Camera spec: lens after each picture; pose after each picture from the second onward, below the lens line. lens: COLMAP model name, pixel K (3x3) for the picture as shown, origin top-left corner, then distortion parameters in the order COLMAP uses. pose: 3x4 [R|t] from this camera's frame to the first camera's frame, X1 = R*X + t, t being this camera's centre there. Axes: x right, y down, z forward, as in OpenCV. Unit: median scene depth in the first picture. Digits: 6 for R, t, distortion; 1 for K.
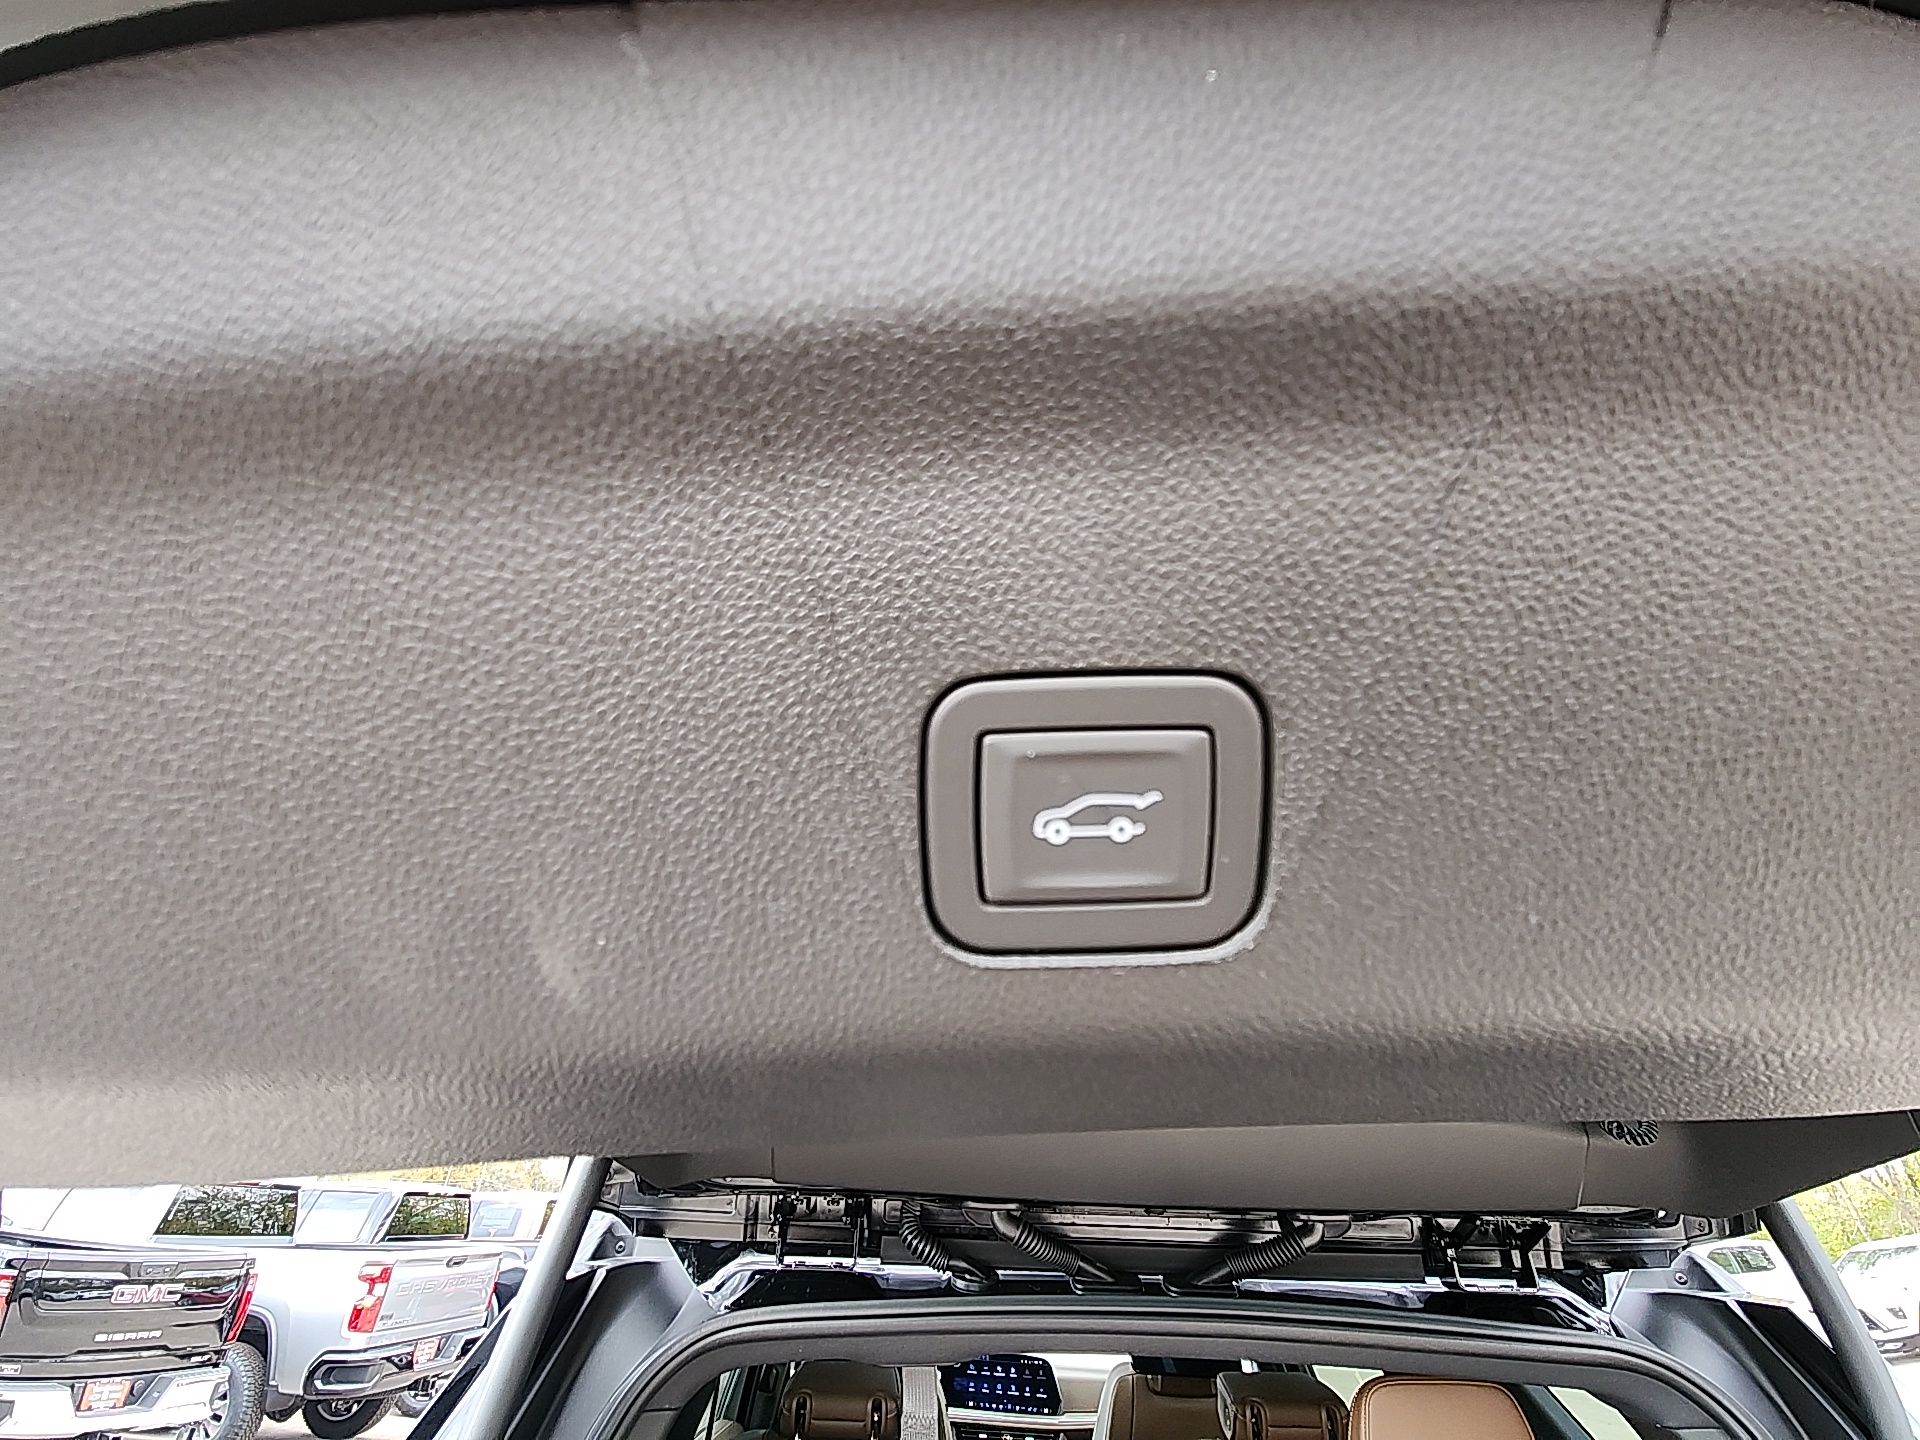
lens RADIAL K [[771.0, 0, 948.2], [0, 771.0, 714.1], [0, 0, 1]] dist [-0.003114, -0.000212]
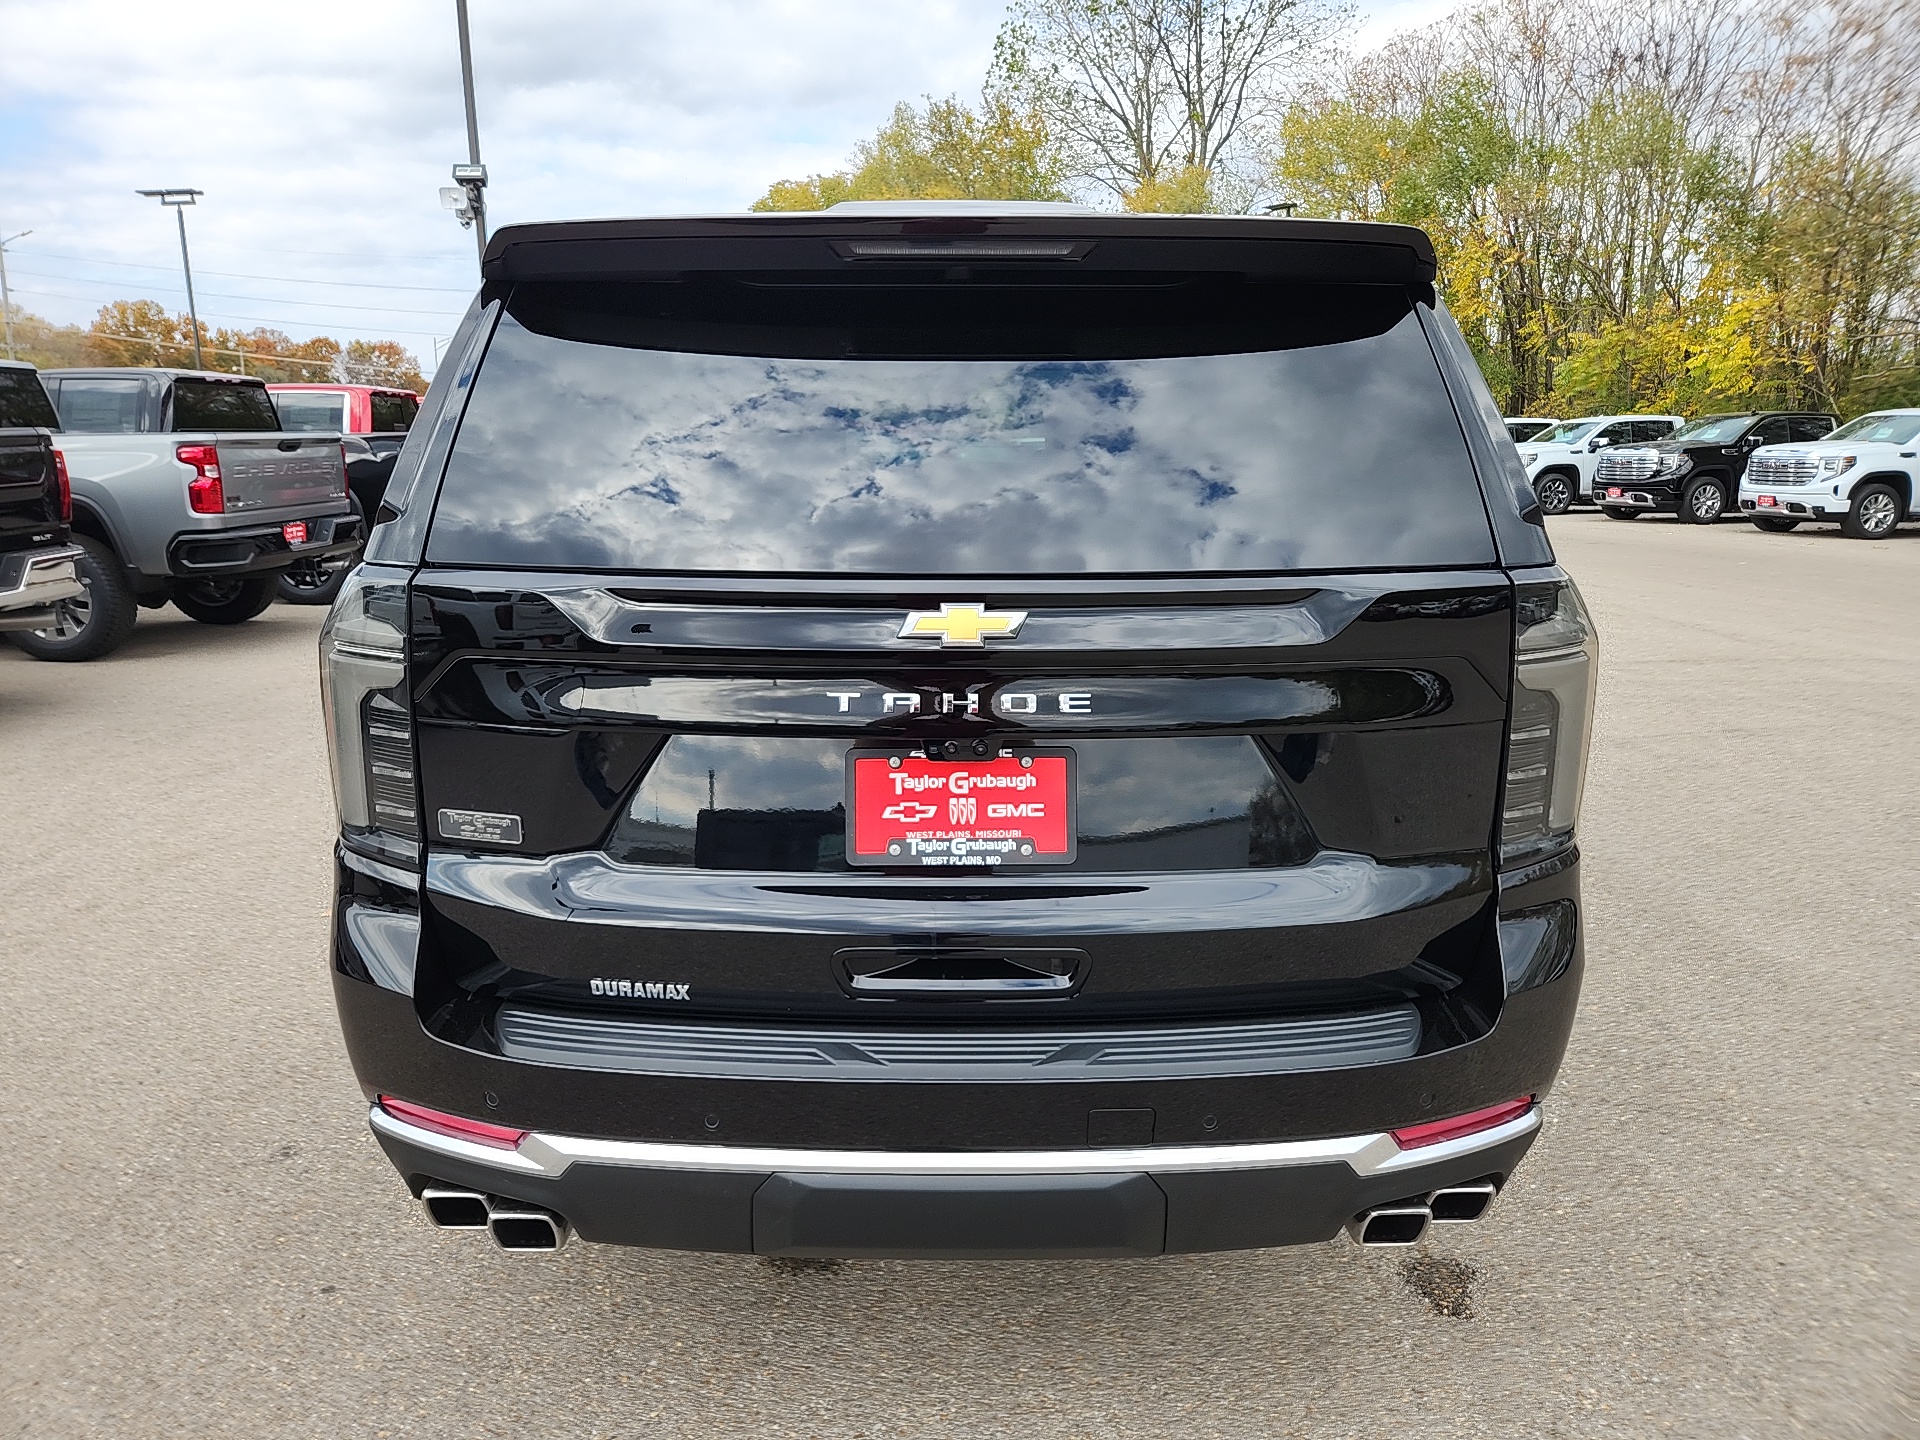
lens RADIAL K [[1285.1, 0, 935.9], [0, 1285.1, 718.7], [0, 0, 1]] dist [0.056580, -0.037564]
pose [[0.999652, -0.024894, -0.008691, 0.073594], [0.023539, 0.694027, 0.719564, -0.098111], [-0.011881, -0.719518, 0.694372, -0.331971]]
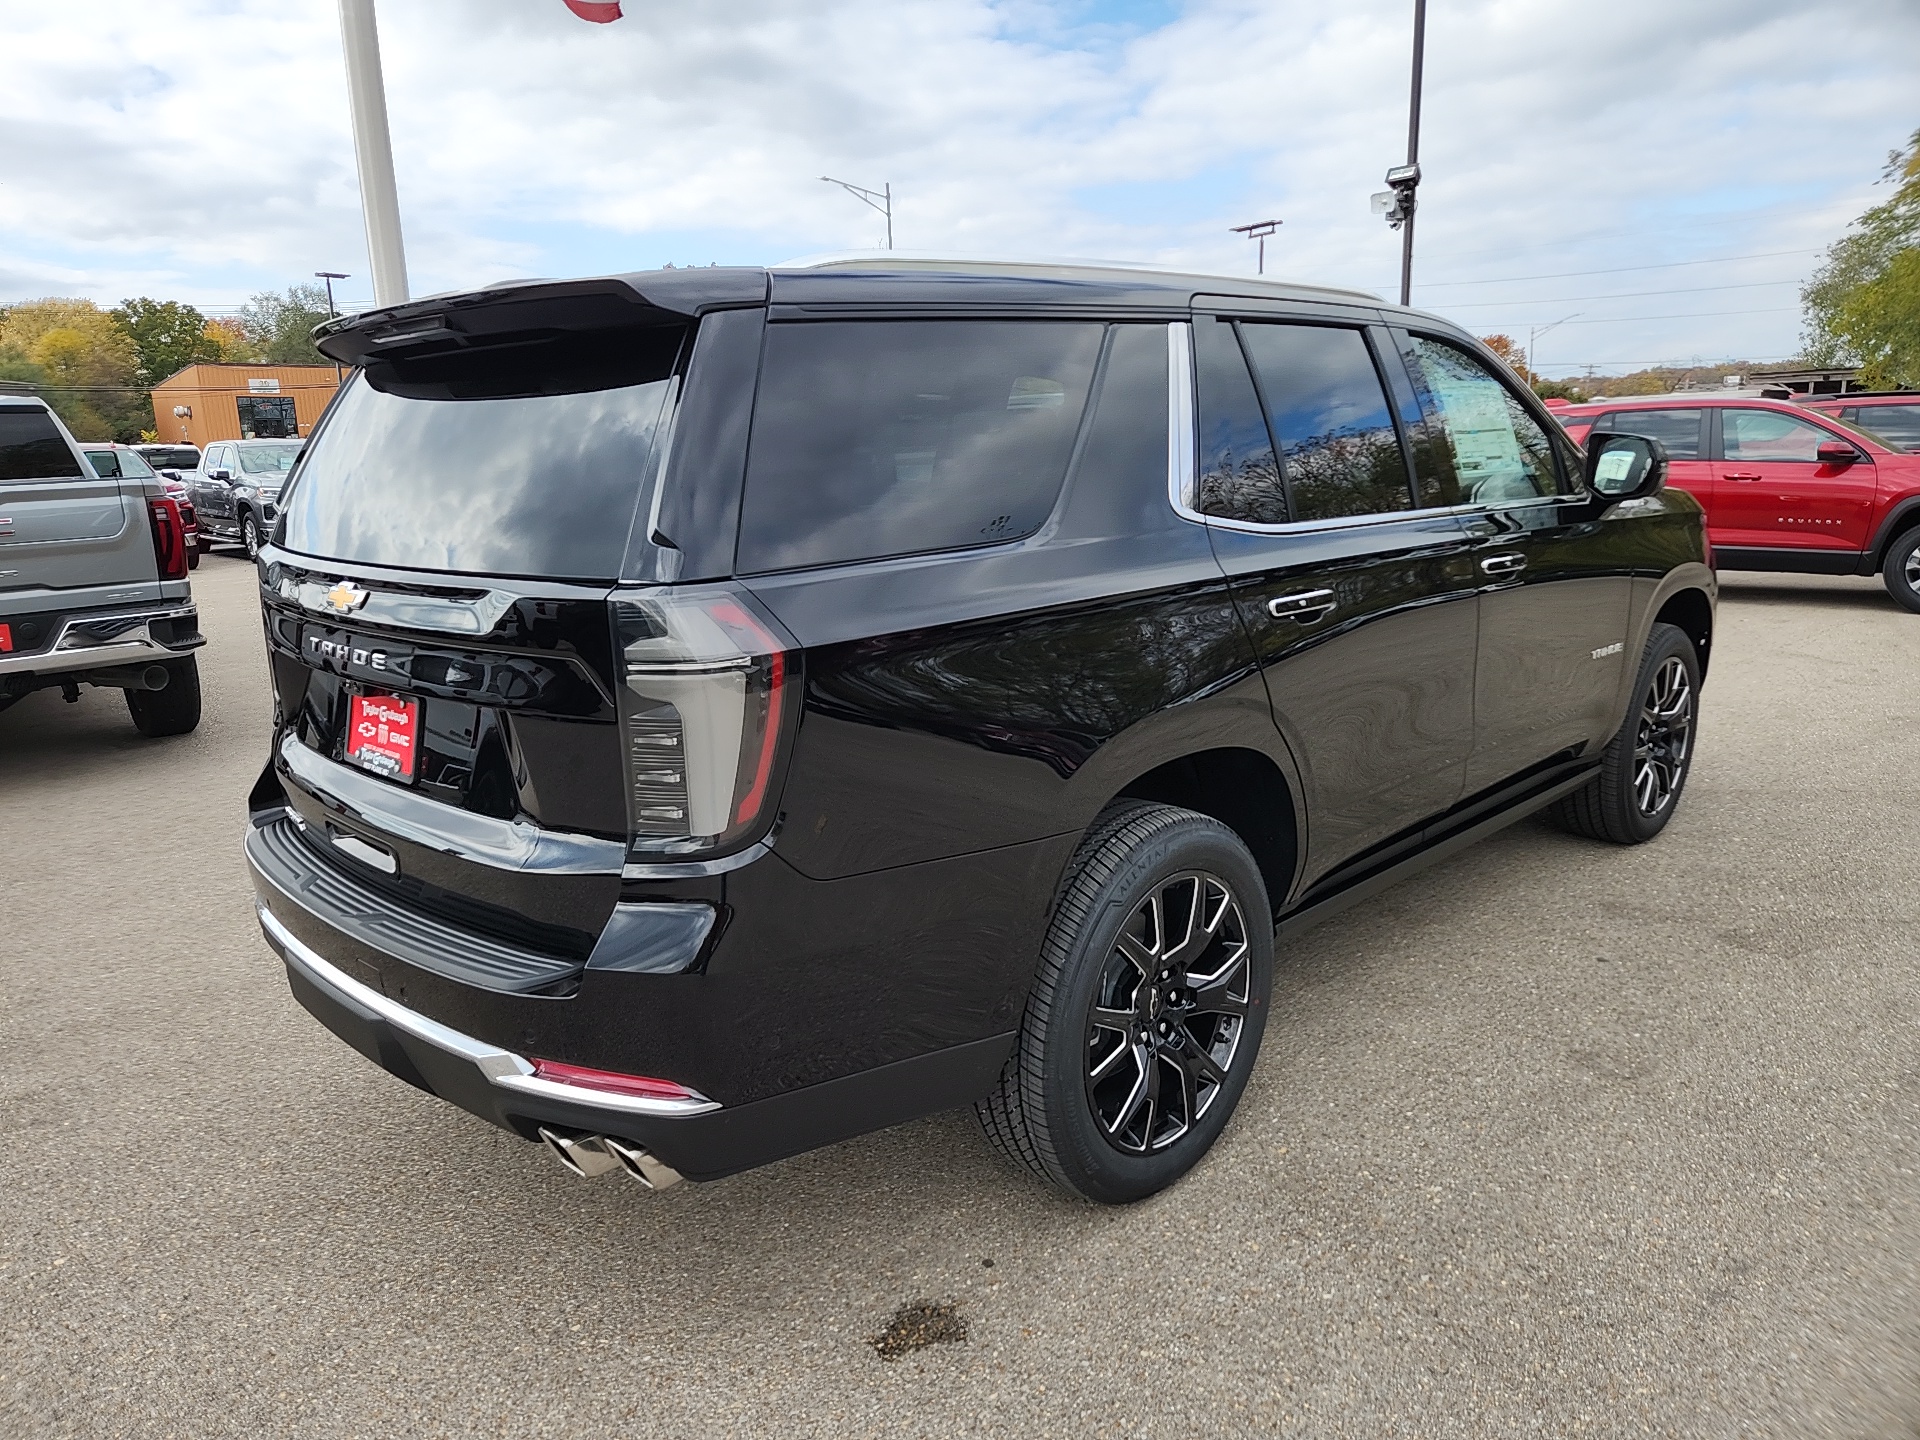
lens RADIAL K [[1285.1, 0, 926.5], [0, 1285.1, 705.4], [0, 0, 1]] dist [0.056580, -0.037564]
pose [[0.701272, 0.097723, -0.706164, 0.853003], [0.431234, 0.730631, 0.529355, 0.044786], [0.567676, -0.675743, 0.470229, -0.145242]]
